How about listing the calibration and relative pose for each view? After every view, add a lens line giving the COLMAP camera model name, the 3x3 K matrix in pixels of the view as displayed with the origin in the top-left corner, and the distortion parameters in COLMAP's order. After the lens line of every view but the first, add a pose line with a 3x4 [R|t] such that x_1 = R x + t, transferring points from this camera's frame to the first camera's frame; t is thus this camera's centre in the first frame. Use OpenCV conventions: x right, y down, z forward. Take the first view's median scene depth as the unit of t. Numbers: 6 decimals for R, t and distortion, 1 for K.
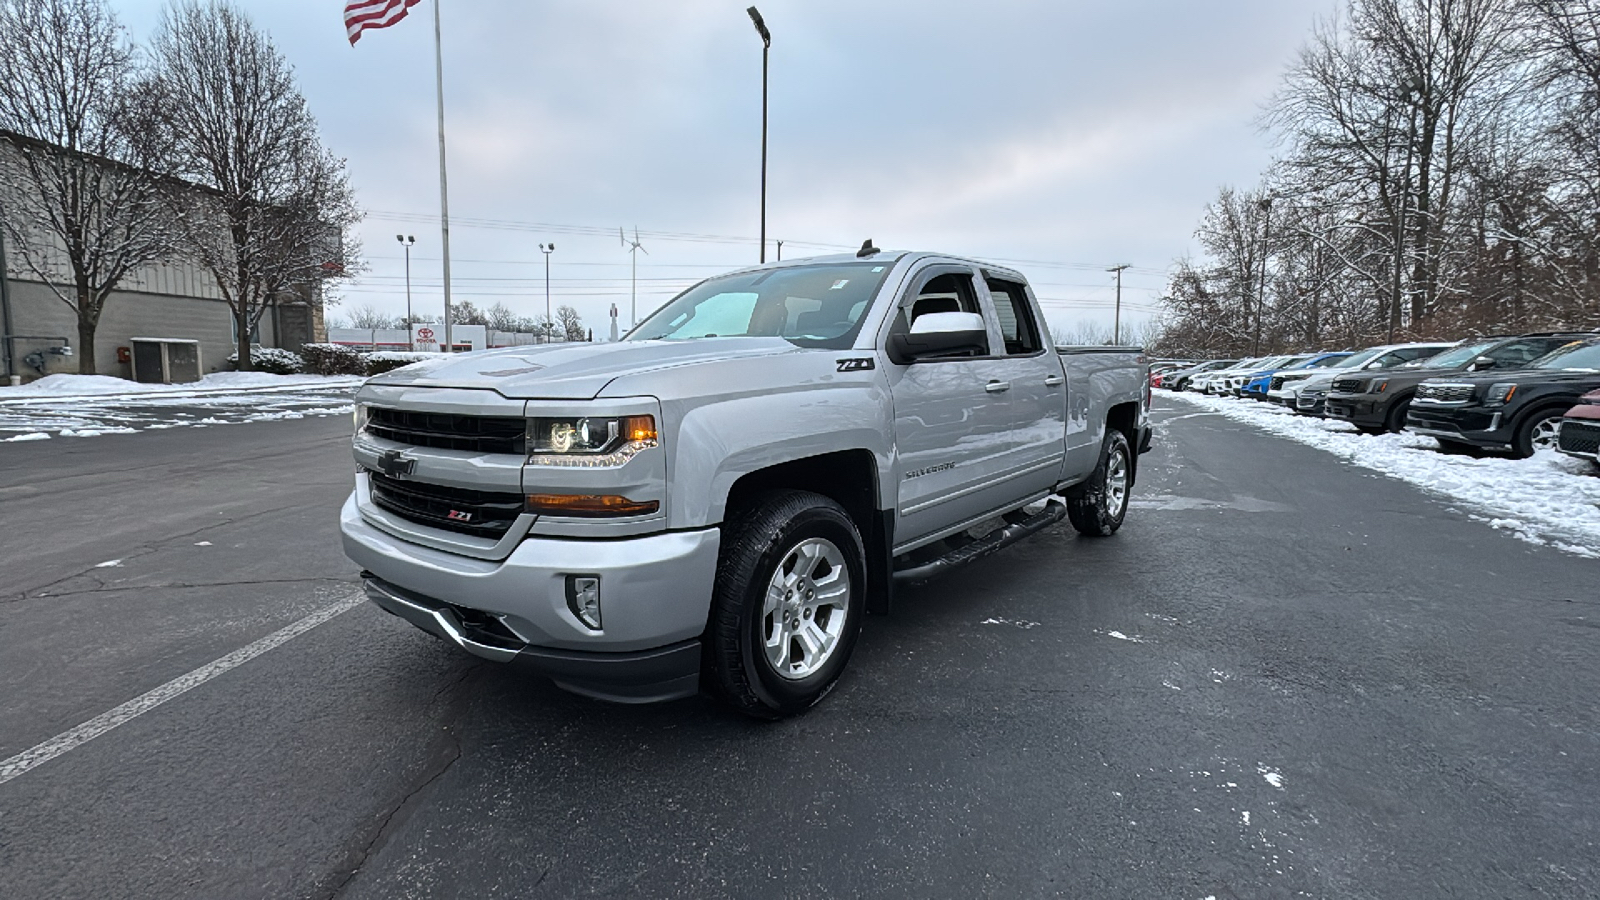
lens RADIAL K [[725.8, 0, 796.4], [0, 725.8, 446.9], [0, 0, 1]] dist [-0.000865, -0.000086]
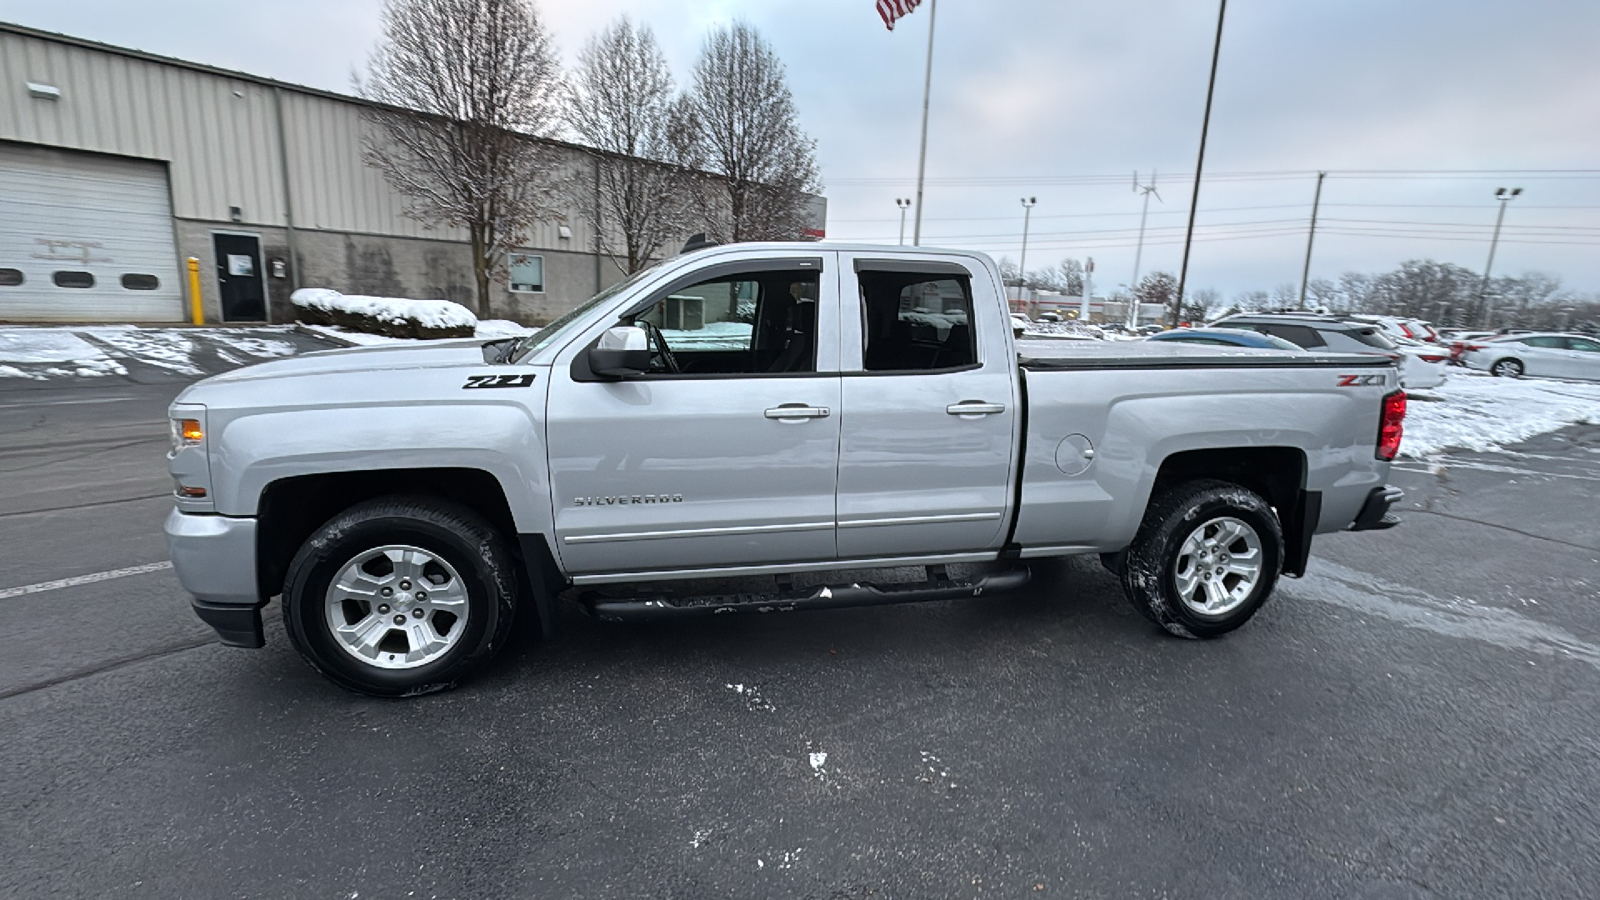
lens RADIAL K [[725.8, 0, 797.7], [0, 725.8, 448.4], [0, 0, 1]] dist [-0.000865, -0.000086]
pose [[0.785565, 0.136995, -0.603423, 0.439933], [-0.097847, 0.990417, 0.097473, -0.070028], [0.610994, -0.017528, 0.791441, 0.207200]]
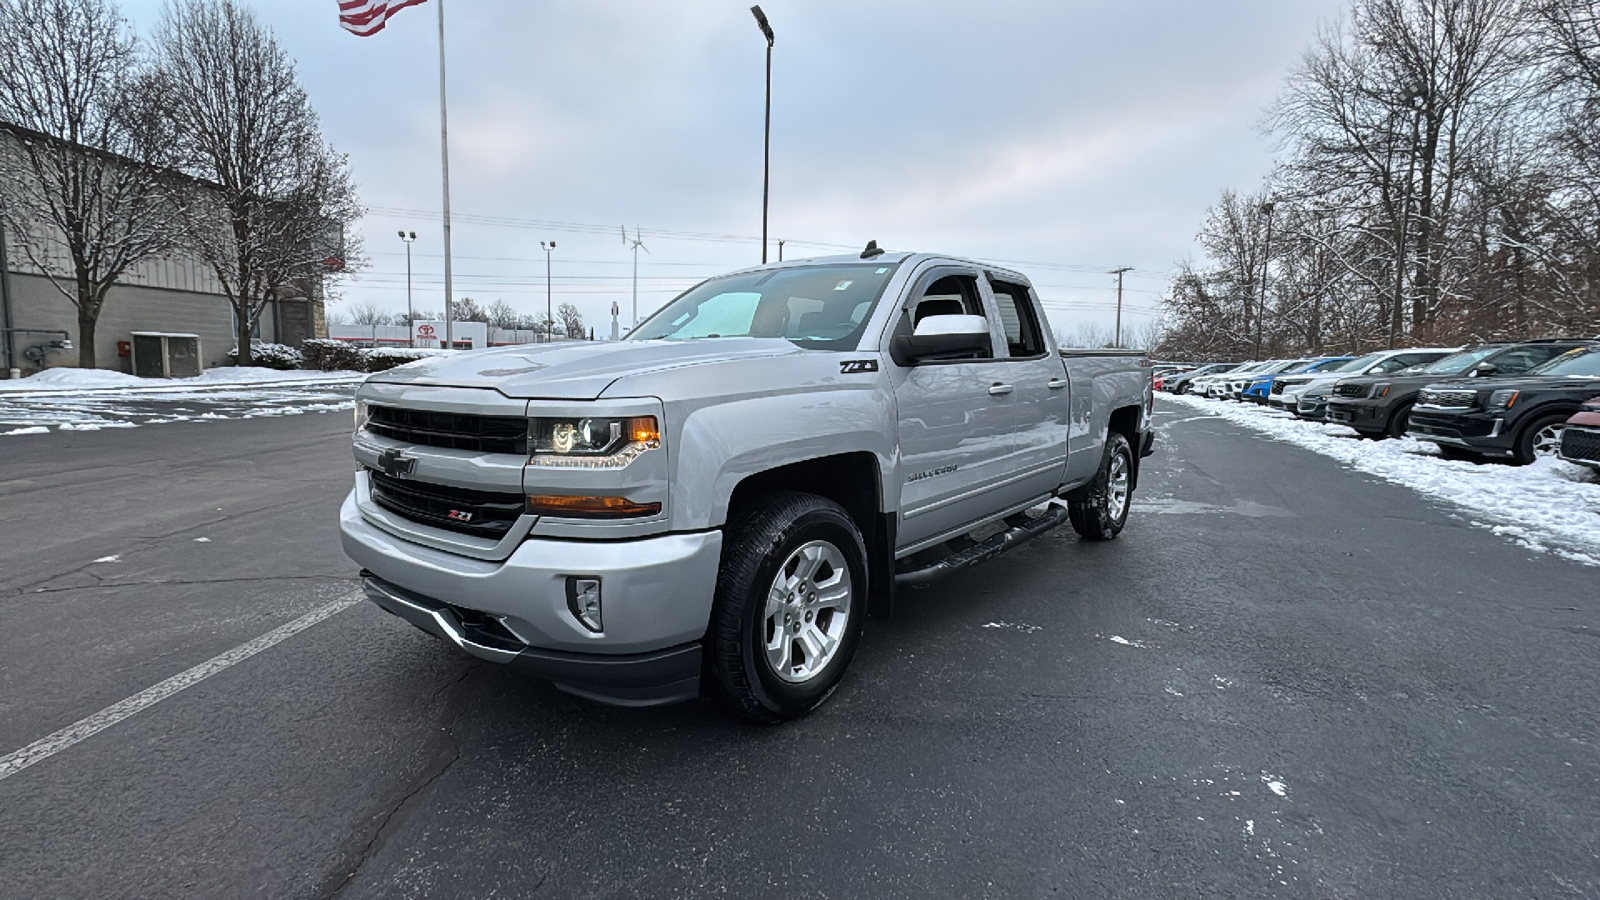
lens RADIAL K [[725.8, 0, 796.8], [0, 725.8, 447.3], [0, 0, 1]] dist [-0.000865, -0.000086]
pose [[0.999963, 0.008532, 0.000687, -0.001752], [-0.008533, 0.999963, 0.000932, -0.001344], [-0.000679, -0.000937, 0.999999, 0.002464]]
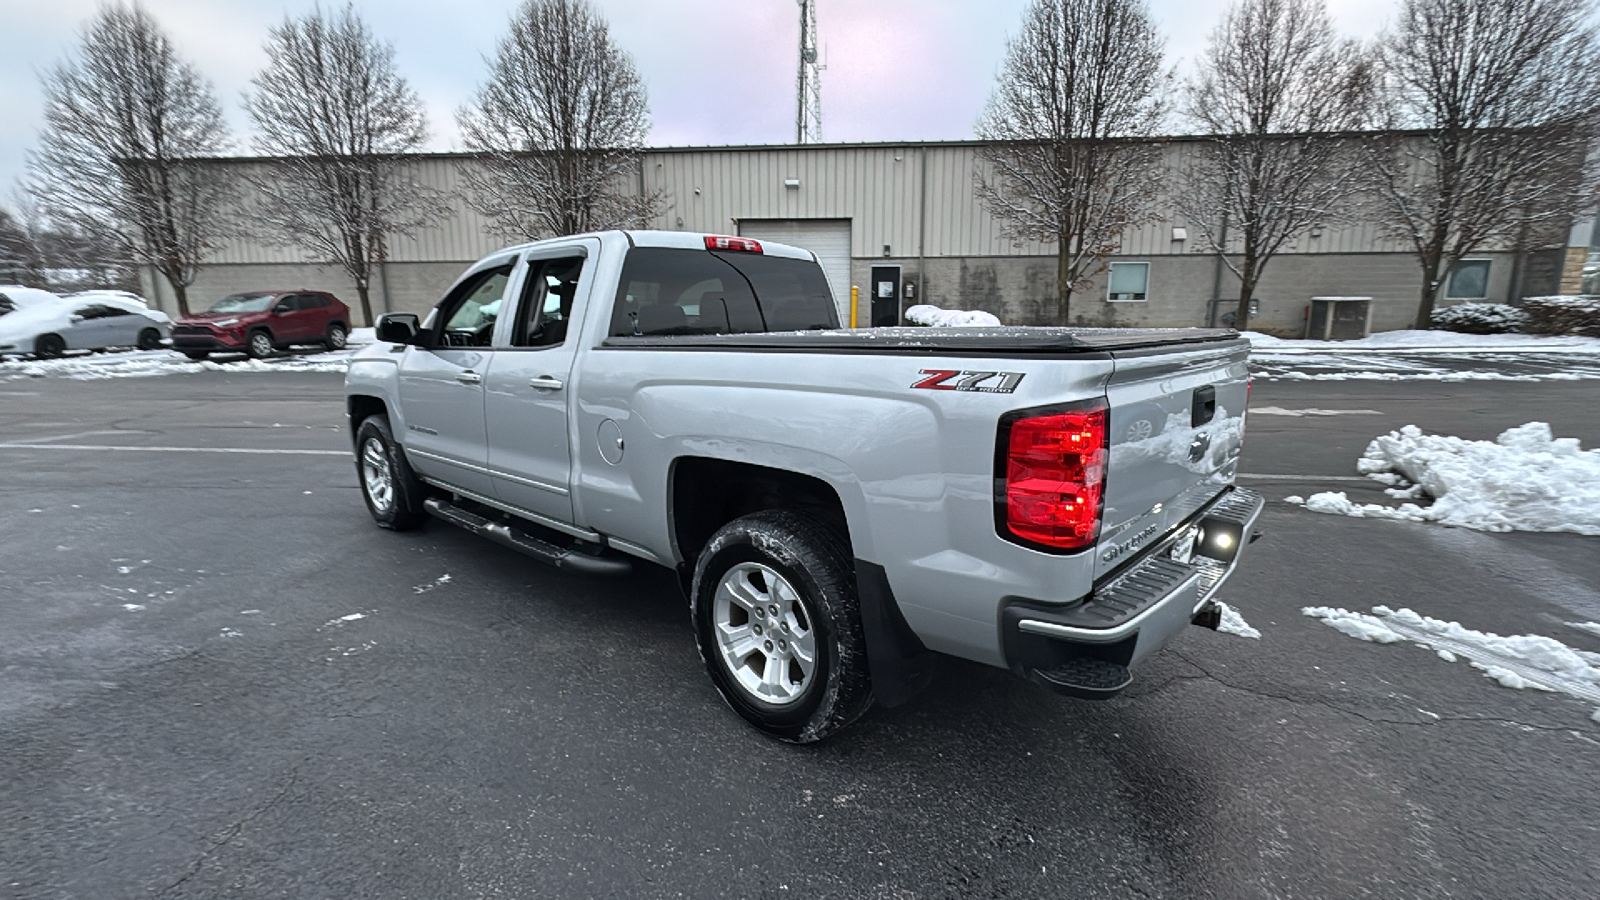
lens RADIAL K [[725.8, 0, 791.9], [0, 725.8, 445.2], [0, 0, 1]] dist [-0.000865, -0.000086]
pose [[-0.048077, 0.176566, -0.983114, 0.736560], [-0.112634, 0.977016, 0.180979, -0.129860], [0.992473, 0.119433, -0.027085, 0.855931]]
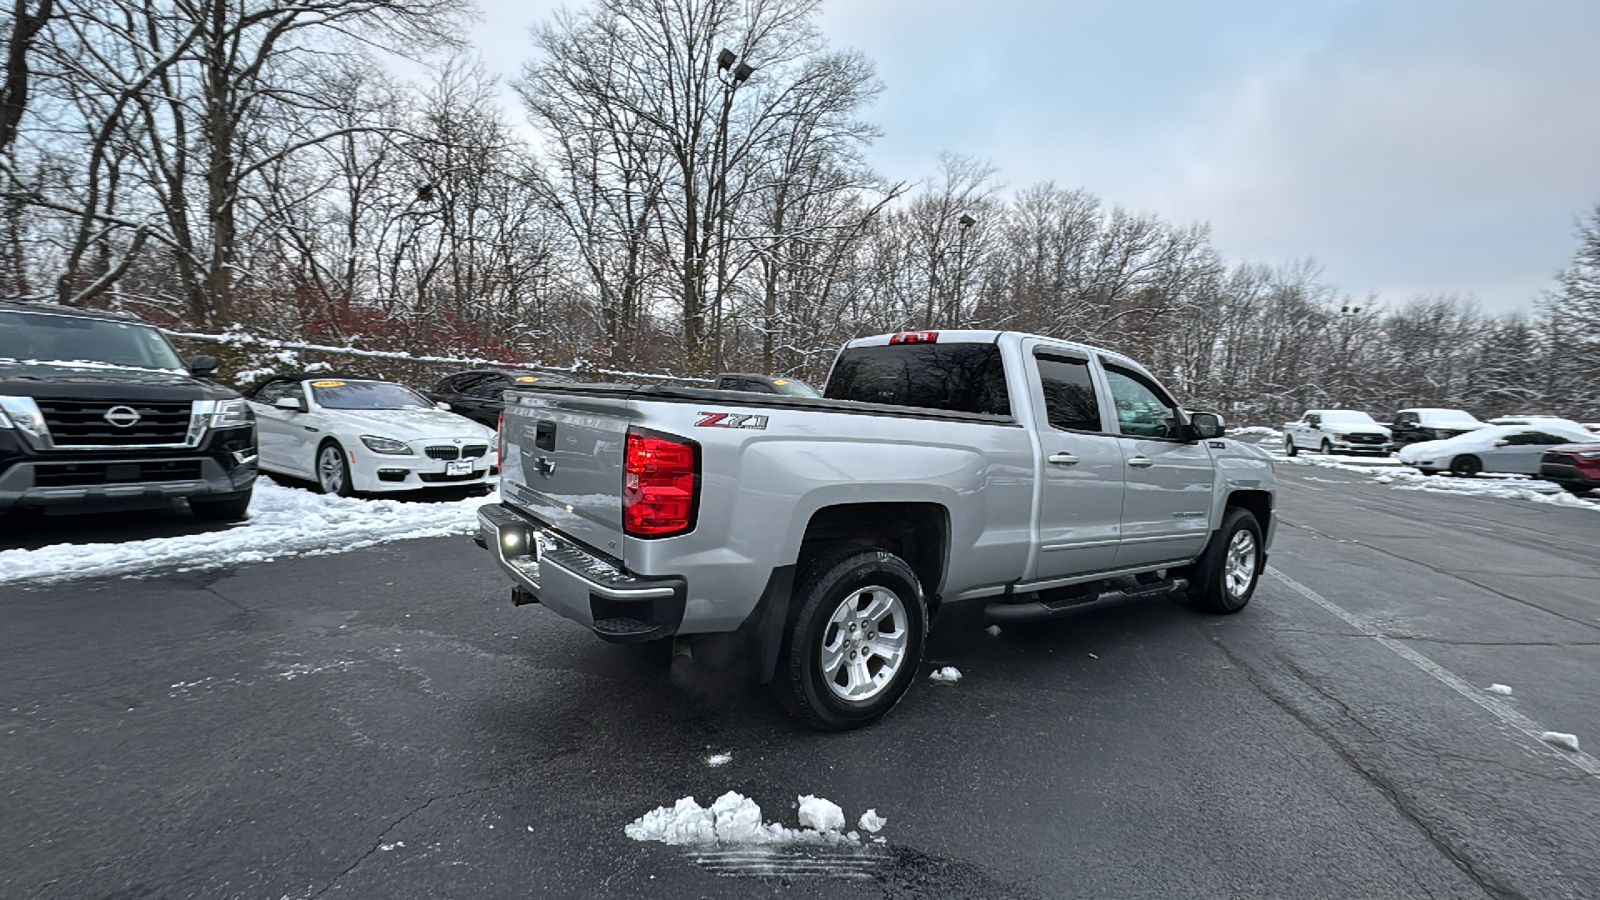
lens RADIAL K [[725.8, 0, 789.7], [0, 725.8, 436.6], [0, 0, 1]] dist [-0.000865, -0.000086]
pose [[-0.968660, -0.069238, 0.238547, 0.074525], [-0.031811, 0.987037, 0.157311, -0.190838], [-0.246347, 0.144792, -0.958305, 1.555137]]
